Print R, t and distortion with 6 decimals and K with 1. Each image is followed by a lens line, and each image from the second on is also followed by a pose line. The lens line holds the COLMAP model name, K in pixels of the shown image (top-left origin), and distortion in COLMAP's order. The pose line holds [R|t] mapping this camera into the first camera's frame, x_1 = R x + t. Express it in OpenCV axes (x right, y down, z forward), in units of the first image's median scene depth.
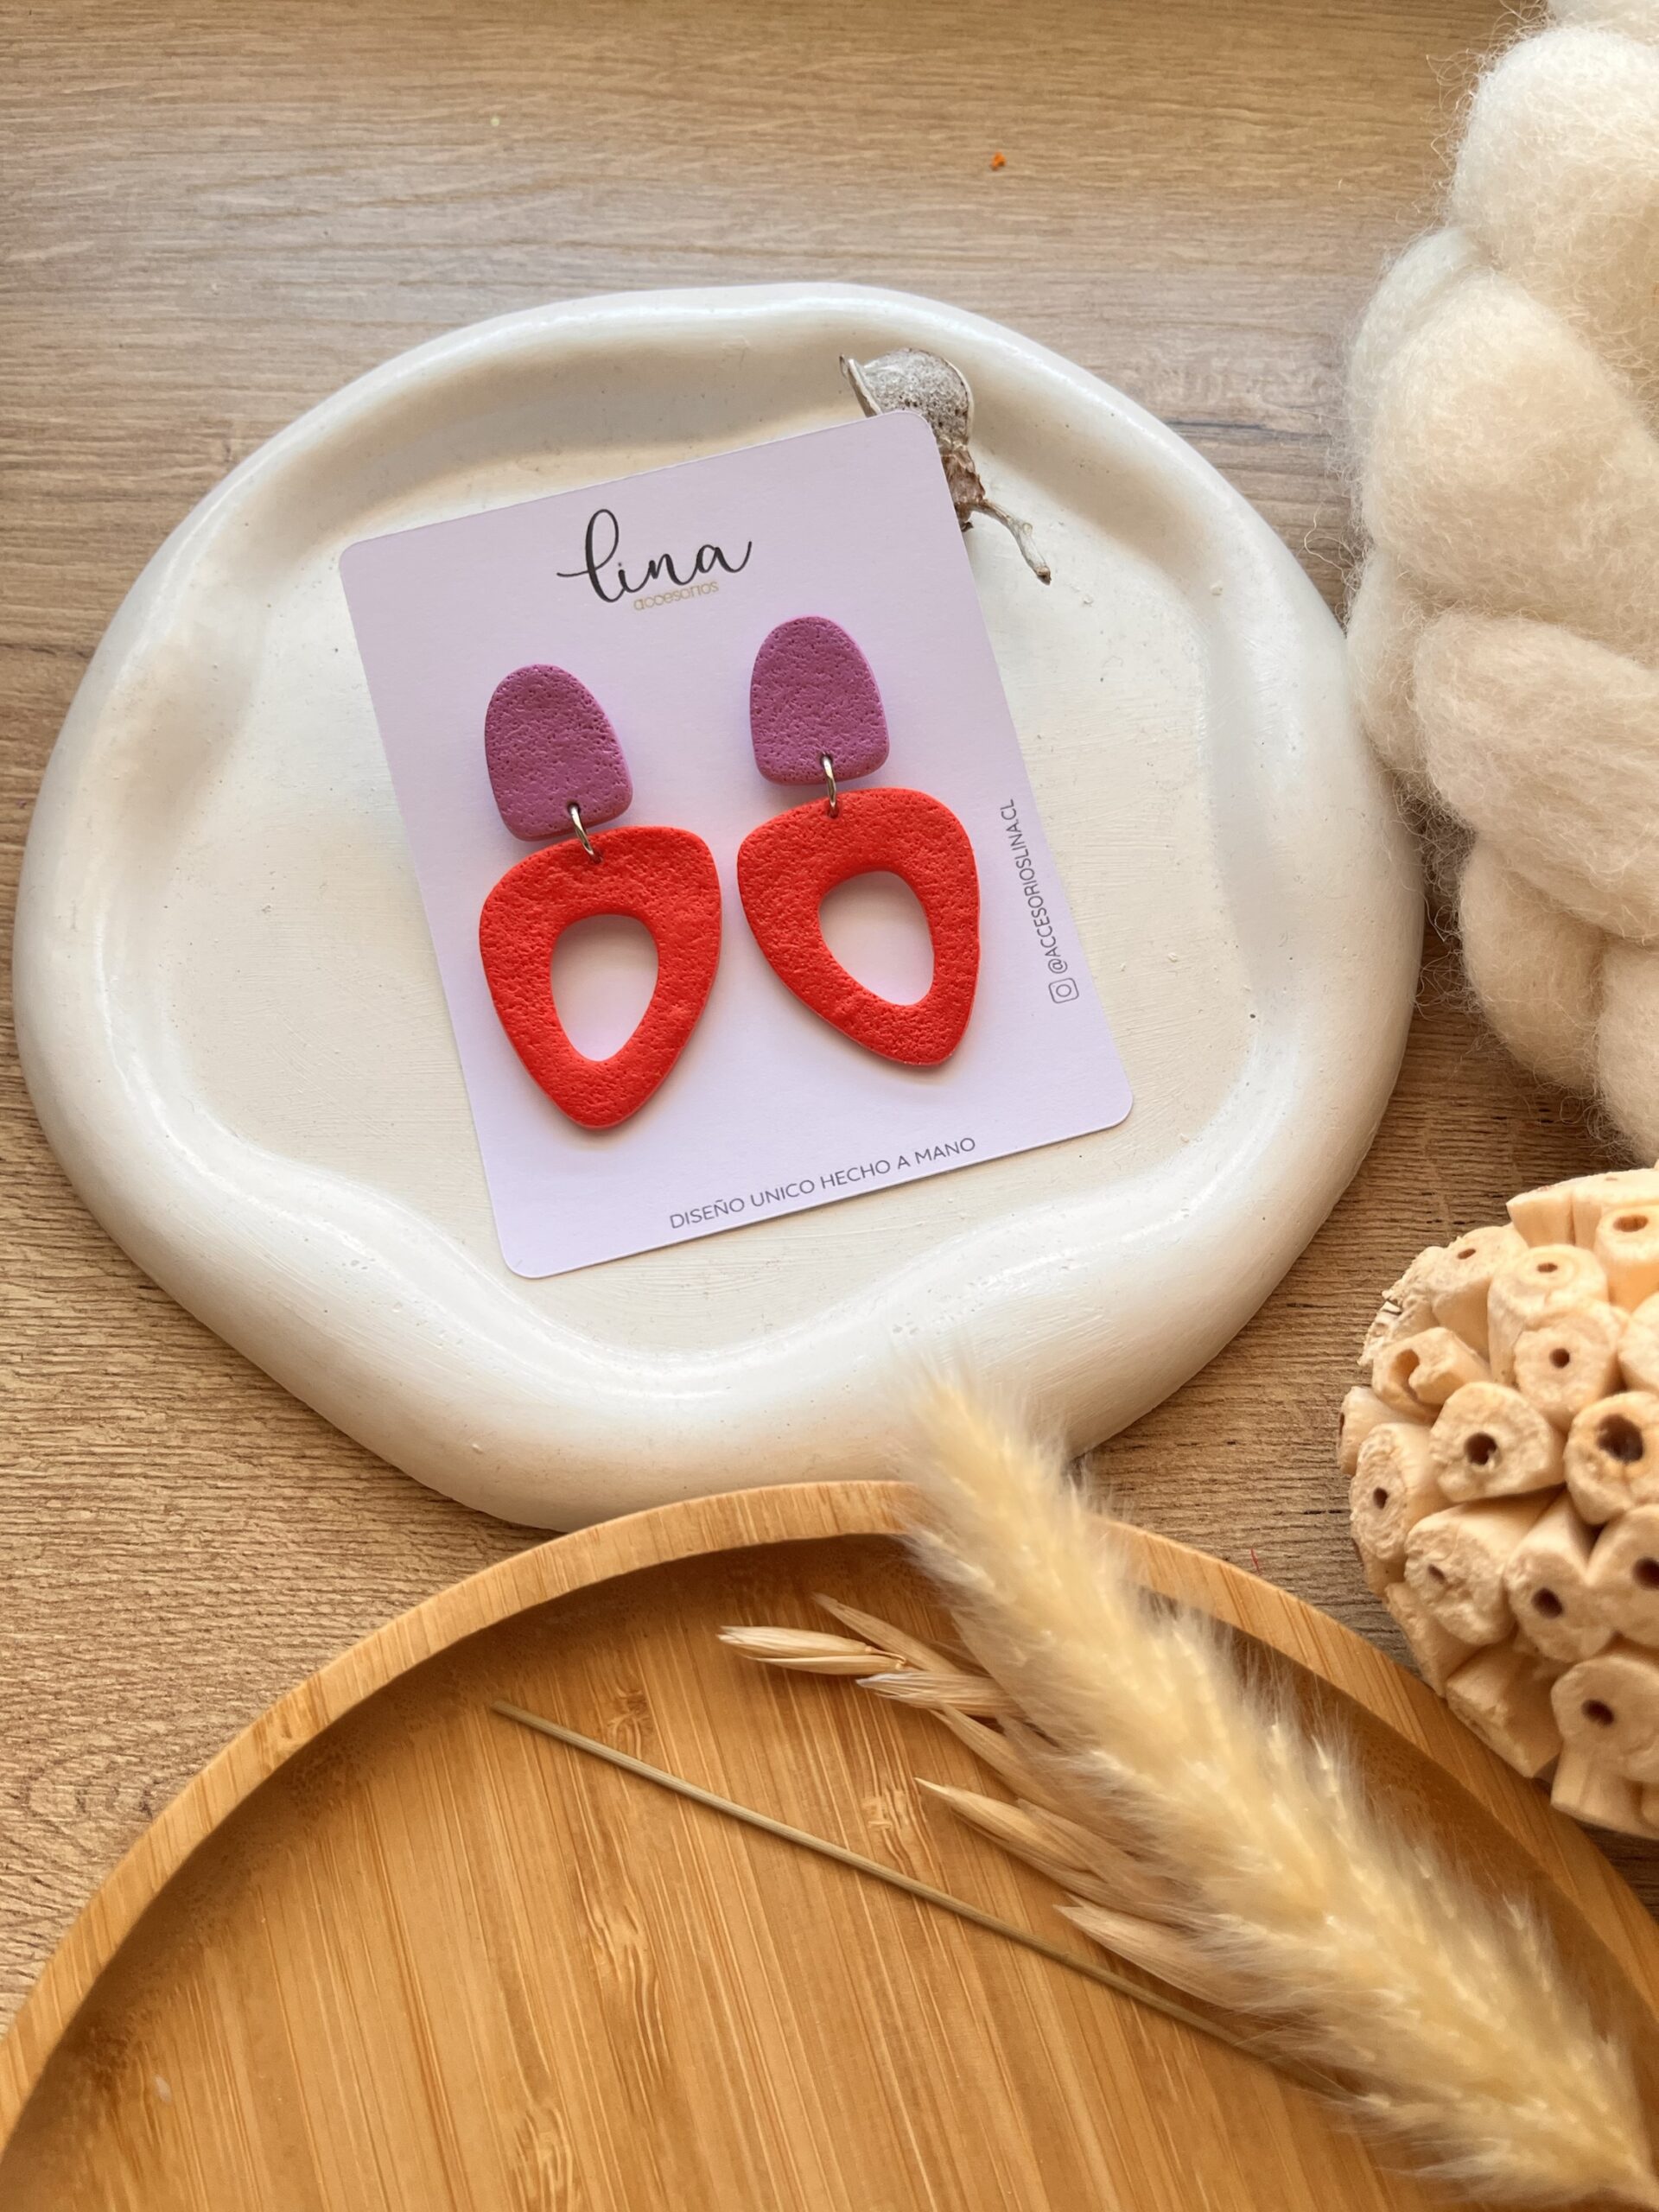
lens RADIAL K [[1716.8, 0, 841.7], [0, 1716.8, 1116.5], [0, 0, 1]] dist [0.085156, -0.142619]
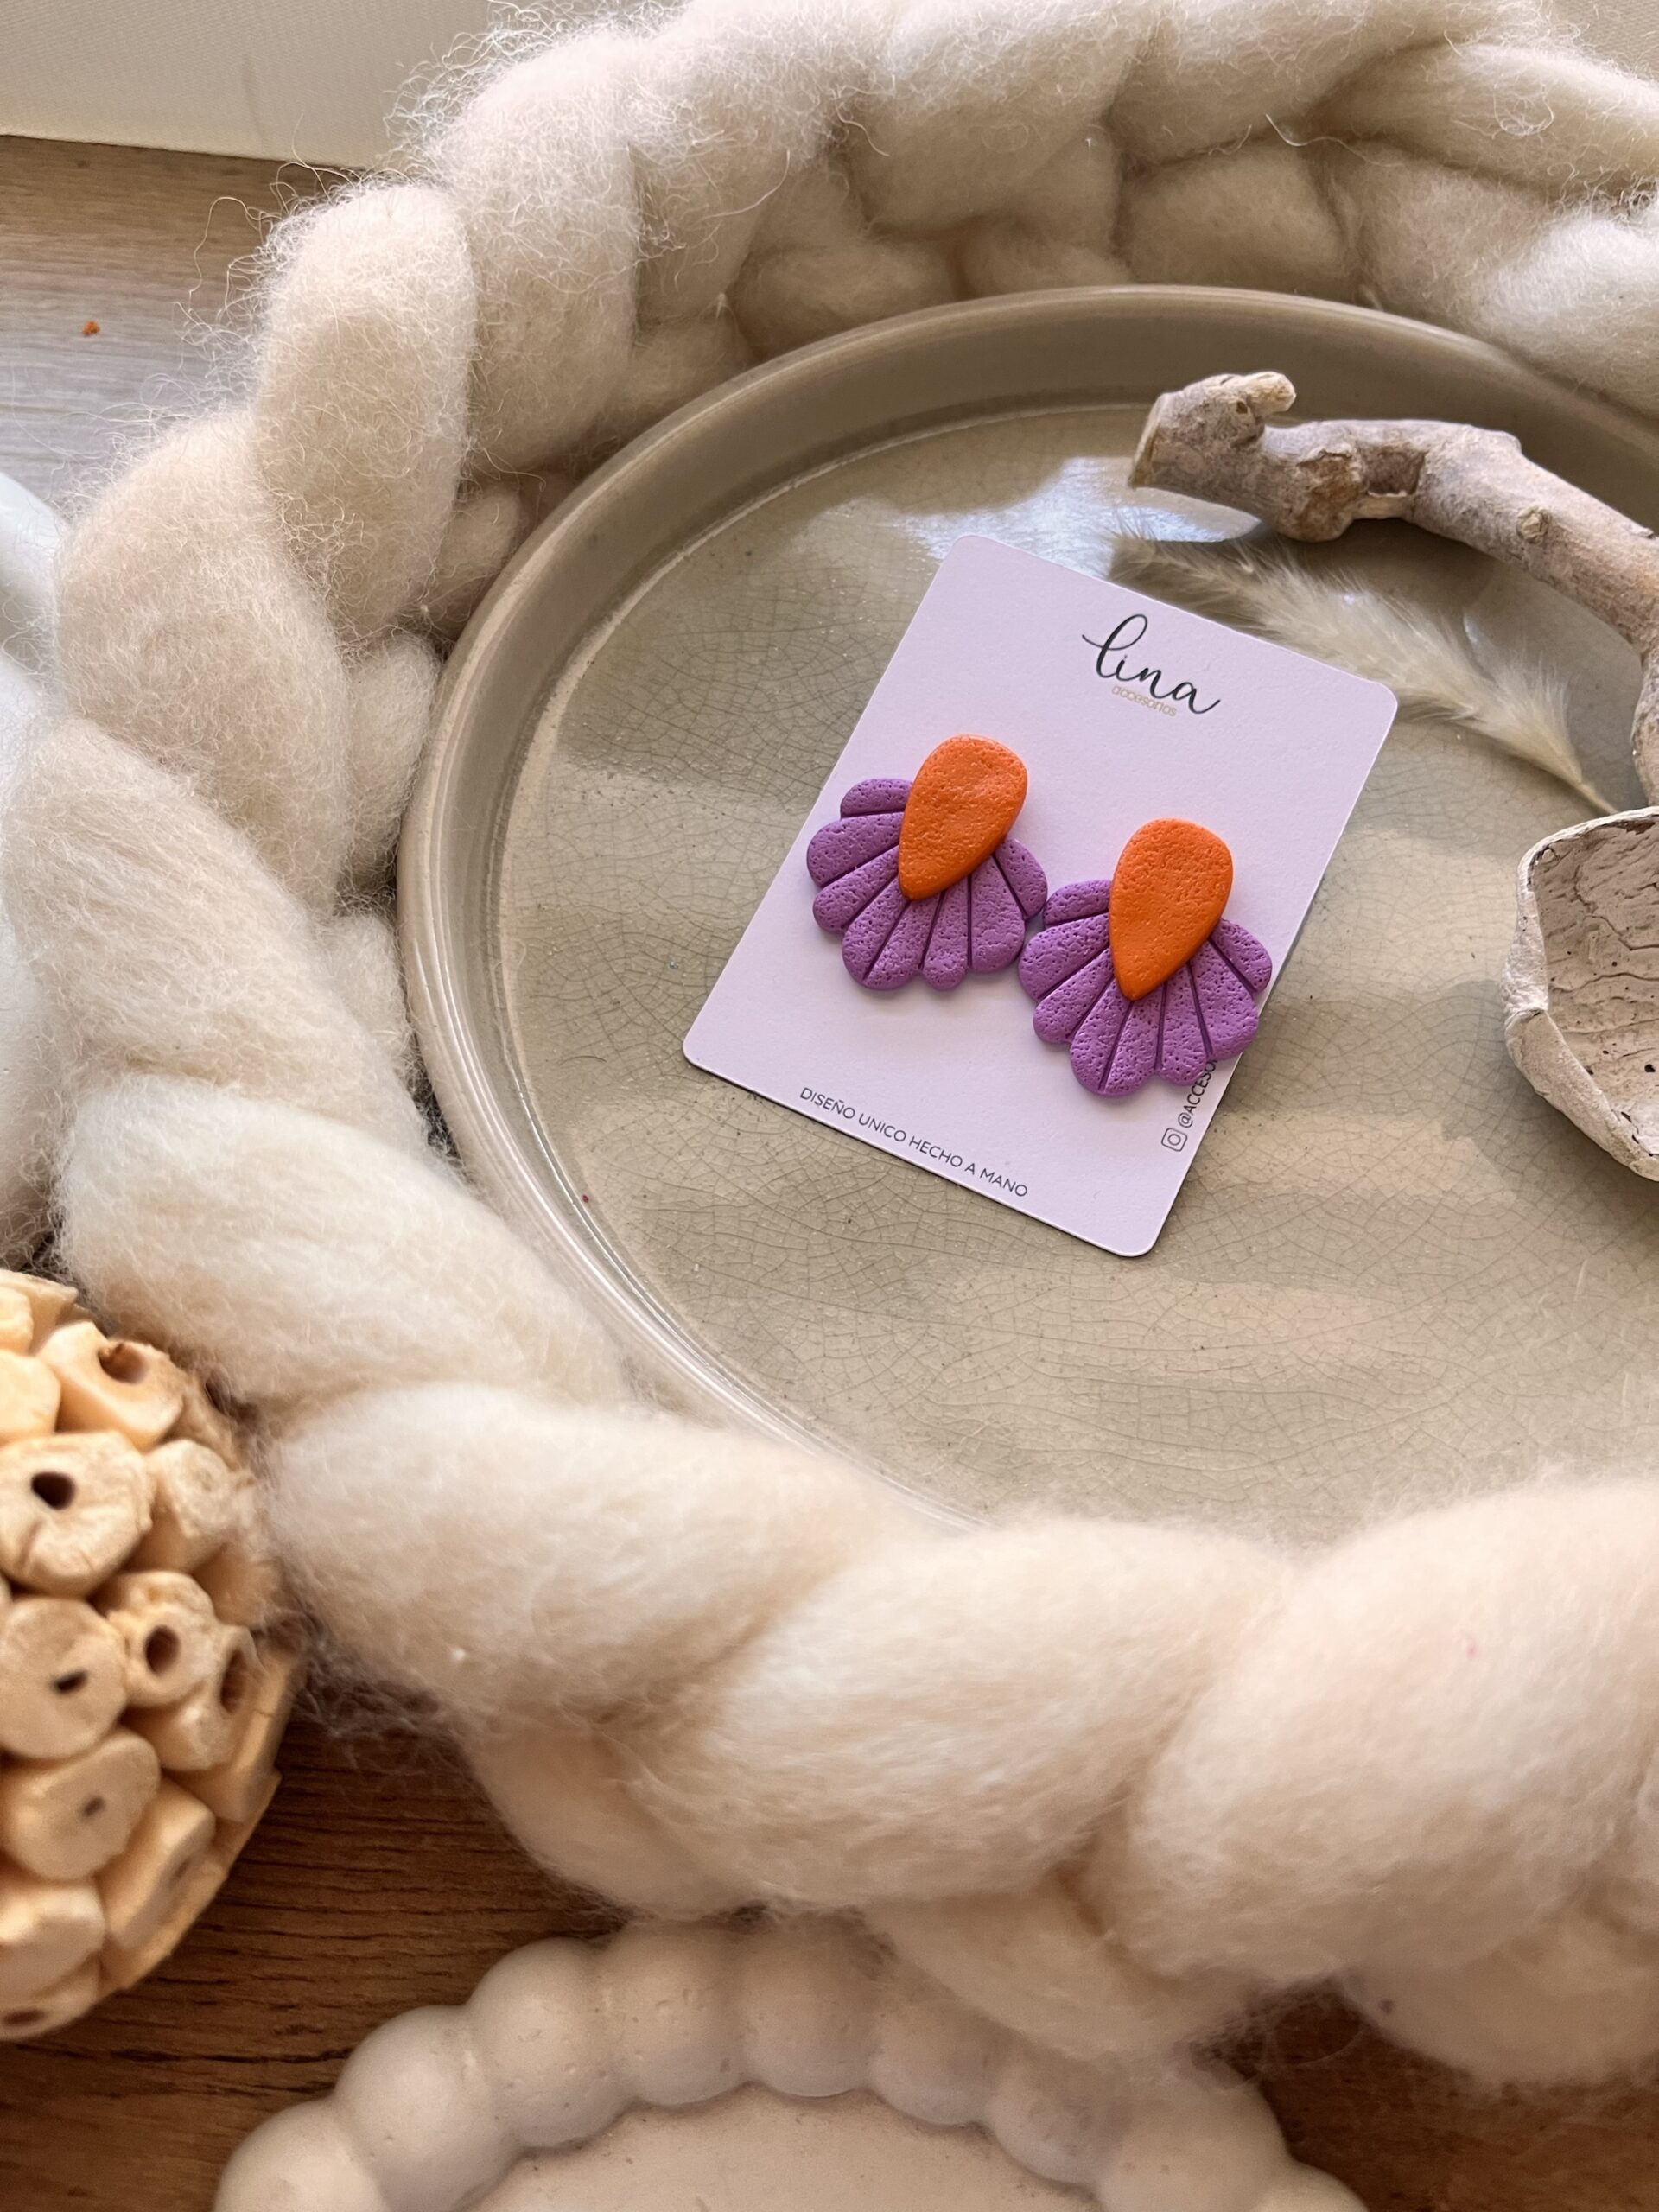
lens RADIAL K [[1722.2, 0, 848.8], [0, 1722.2, 1105.3], [0, 0, 1]] dist [0.062212, -0.110745]
pose [[0.996865, 0.076727, -0.019302, 0.814015], [-0.078823, 0.984177, -0.158687, 0.042173], [0.006821, 0.159711, 0.987140, 0.086913]]
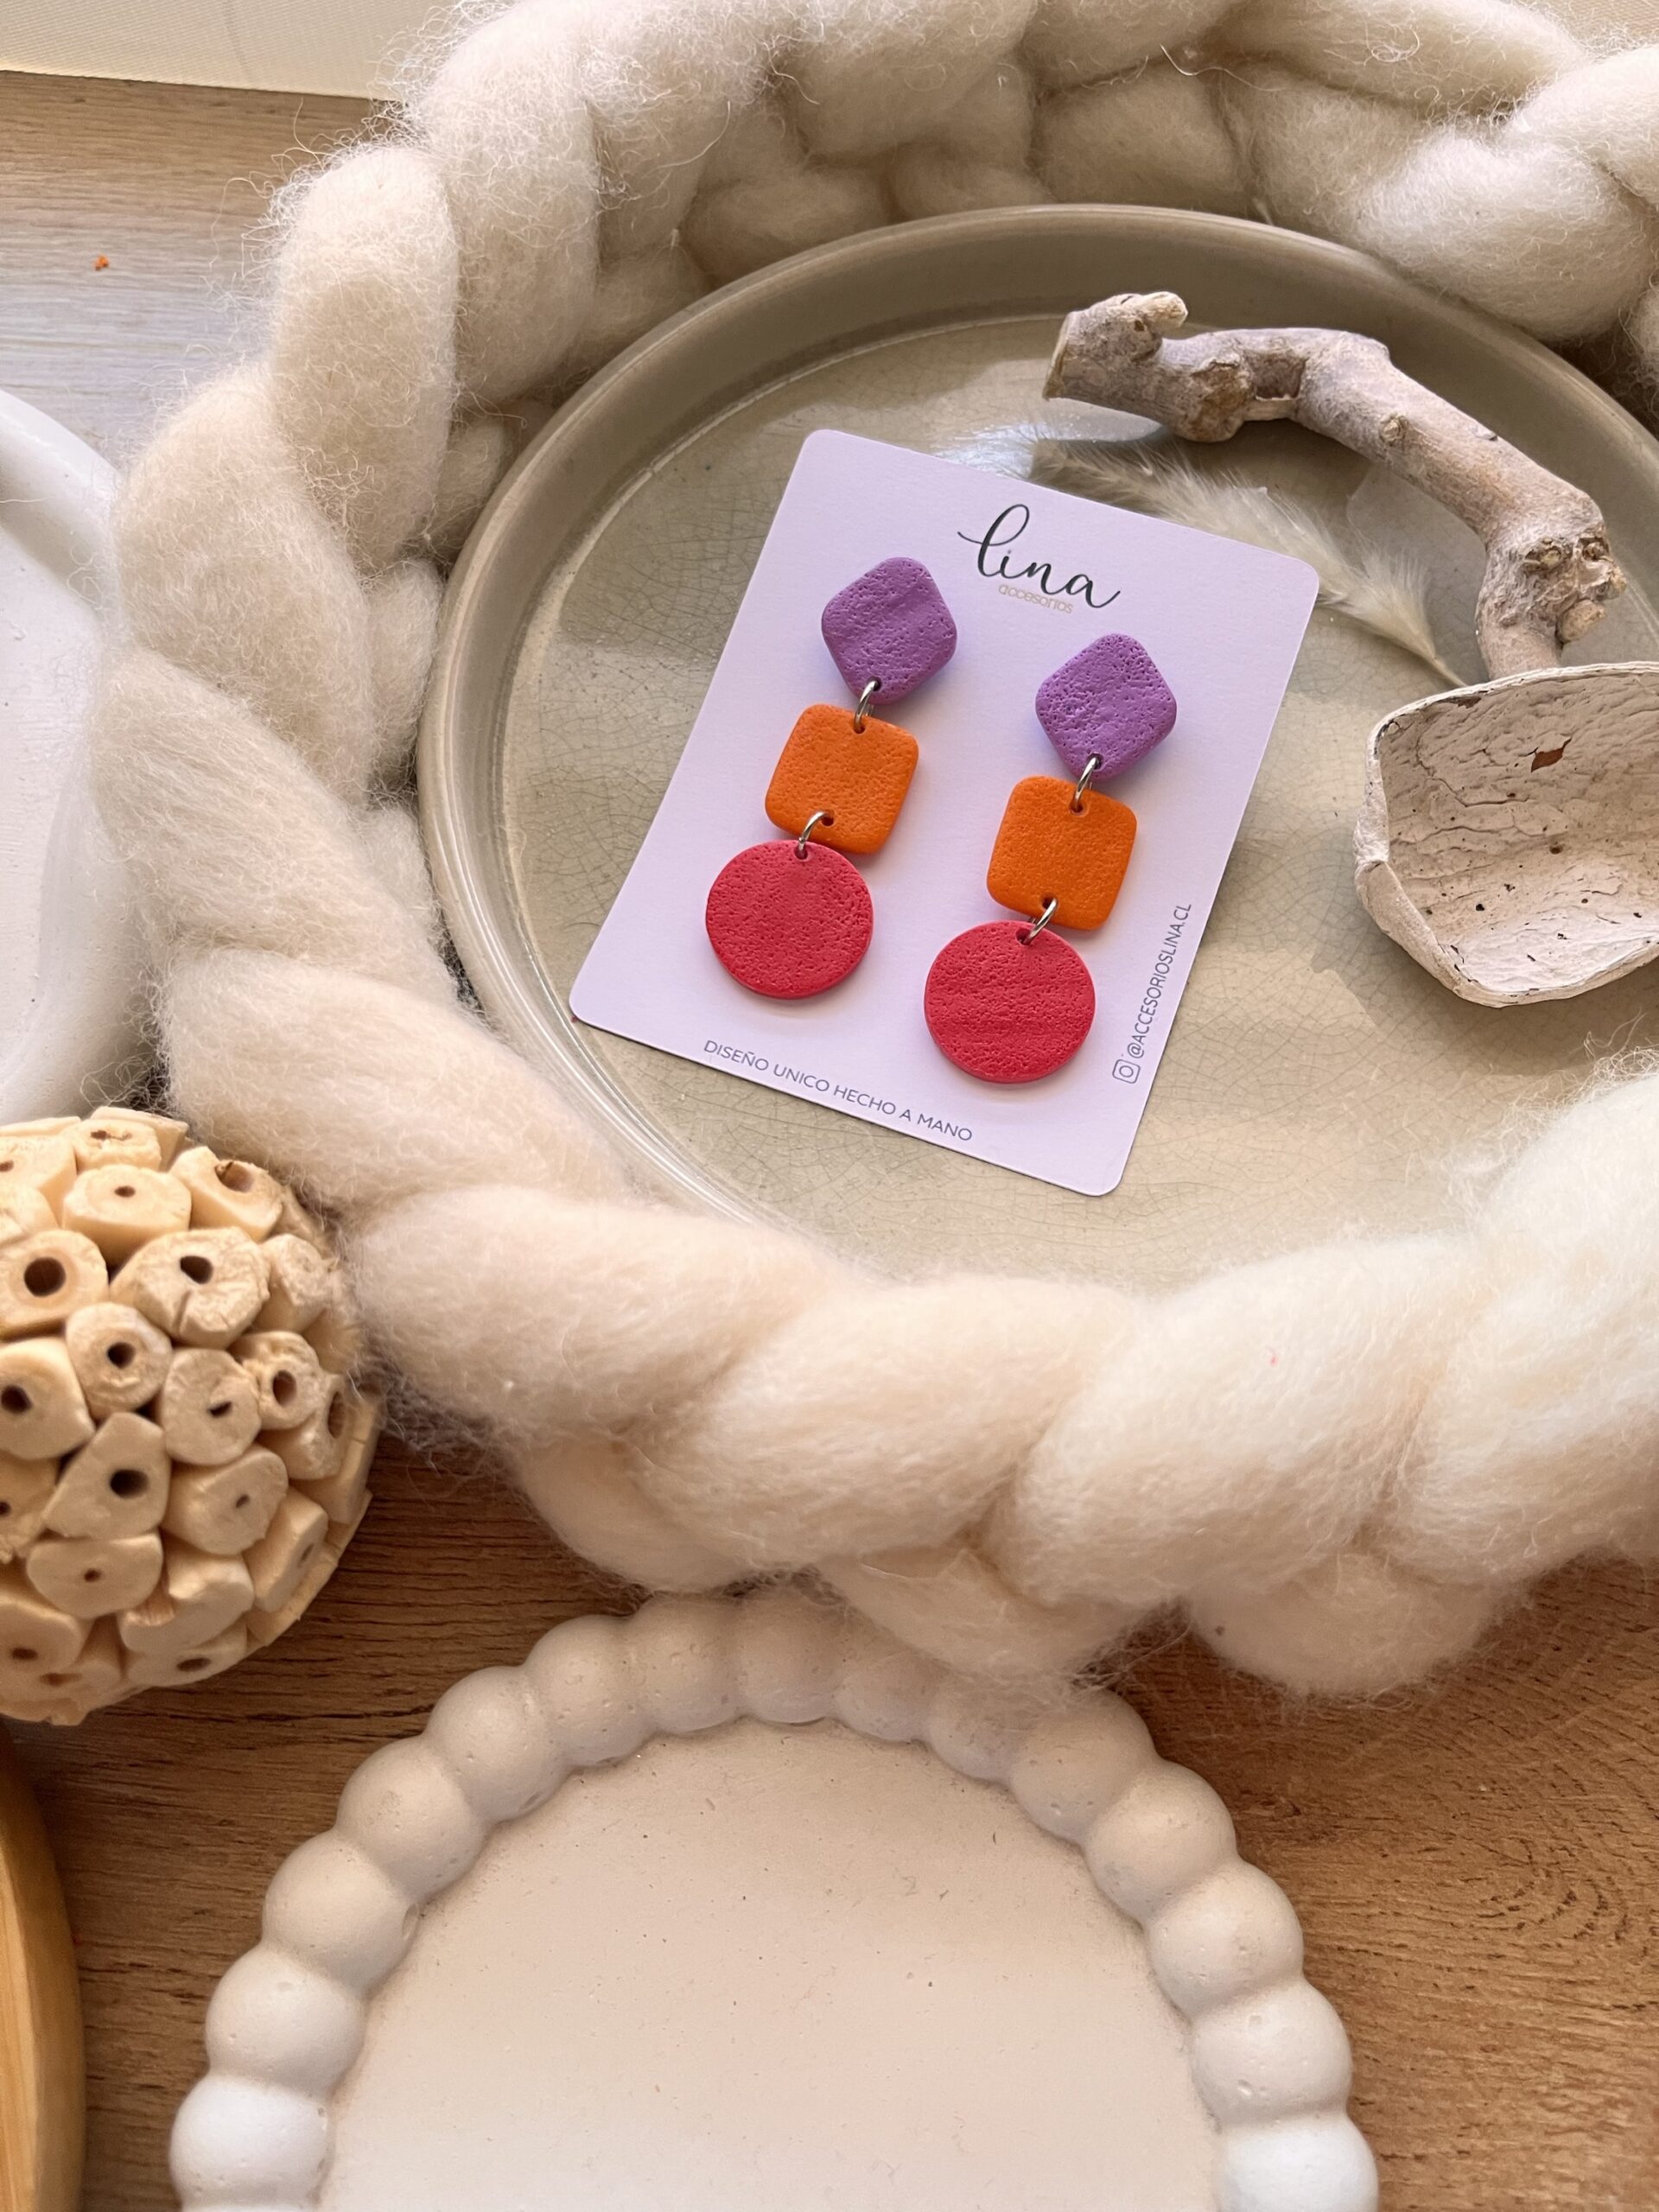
lens RADIAL K [[1714.0, 0, 845.1], [0, 1714.0, 1116.9], [0, 0, 1]] dist [0.060686, -0.102947]
pose [[0.998659, 0.050141, -0.012872, 0.842893], [-0.050871, 0.996610, -0.064654, 0.068074], [0.009586, 0.065222, 0.997825, -0.103438]]
